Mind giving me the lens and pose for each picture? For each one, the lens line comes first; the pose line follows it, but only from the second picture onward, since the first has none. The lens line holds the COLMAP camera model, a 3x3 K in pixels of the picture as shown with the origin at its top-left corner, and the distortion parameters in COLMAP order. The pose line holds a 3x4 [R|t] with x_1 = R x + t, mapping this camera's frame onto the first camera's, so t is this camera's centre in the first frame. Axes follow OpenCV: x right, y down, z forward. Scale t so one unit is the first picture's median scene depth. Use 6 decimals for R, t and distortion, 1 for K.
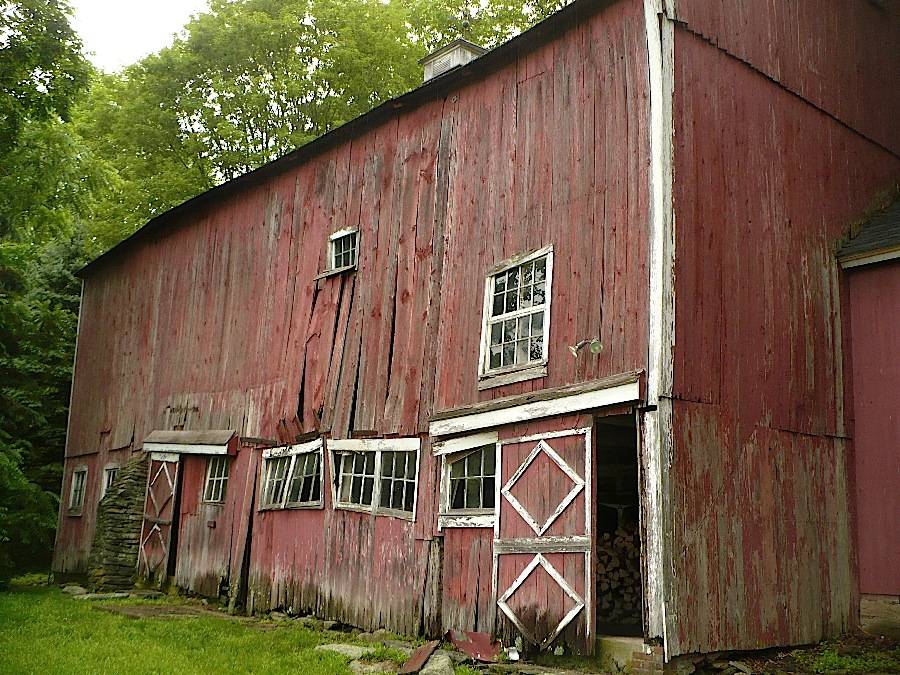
lens RADIAL K [[988.6, 0, 450.0], [0, 988.6, 337.5], [0, 0, 1]] dist [-0.288362, 0.389476]
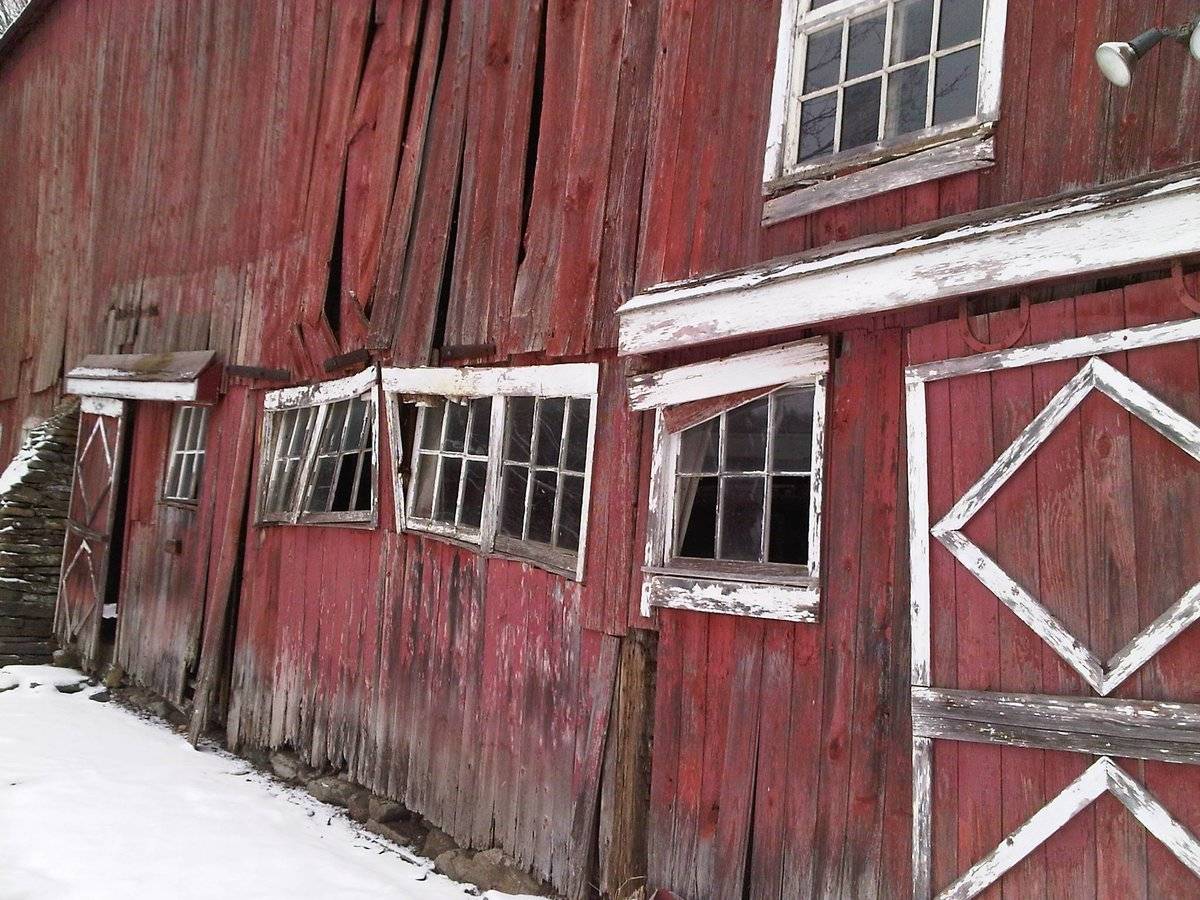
lens RADIAL K [[1310.5, 0, 600.0], [0, 1310.5, 450.0], [0, 0, 1]] dist [0.072453, -0.382670]
pose [[0.998703, 0.017307, -0.047874, -0.005104], [-0.009781, 0.988150, 0.153181, 0.057048], [0.049958, -0.152514, 0.987038, 0.491684]]
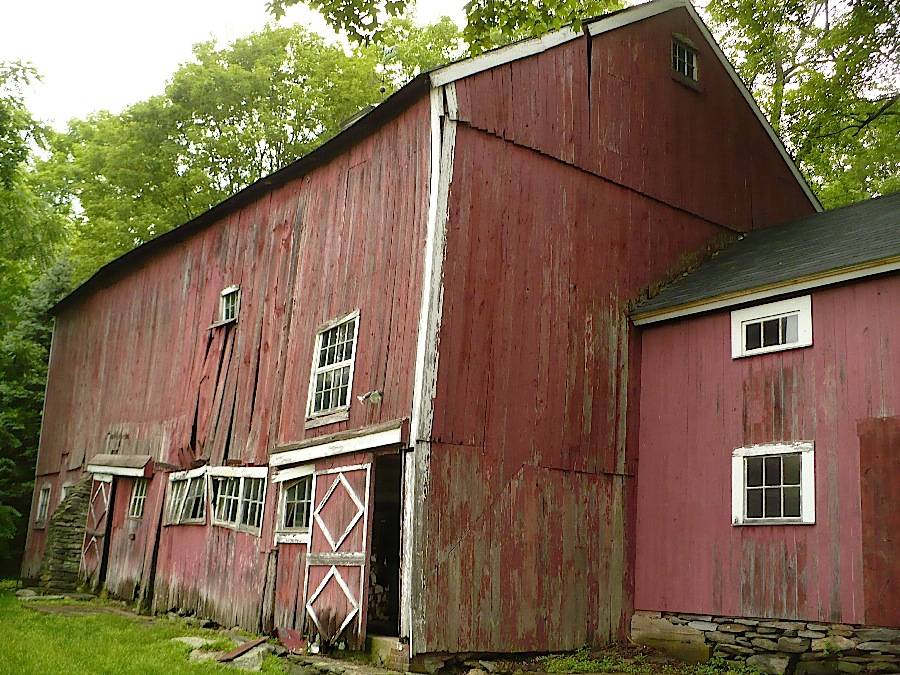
lens RADIAL K [[988.6, 0, 450.0], [0, 988.6, 337.5], [0, 0, 1]] dist [-0.288362, 0.389476]
pose [[0.999144, 0.005563, -0.040986, 0.238664], [-0.006350, 0.999797, -0.019105, -0.034510], [0.040872, 0.019349, 0.998977, -0.176884]]
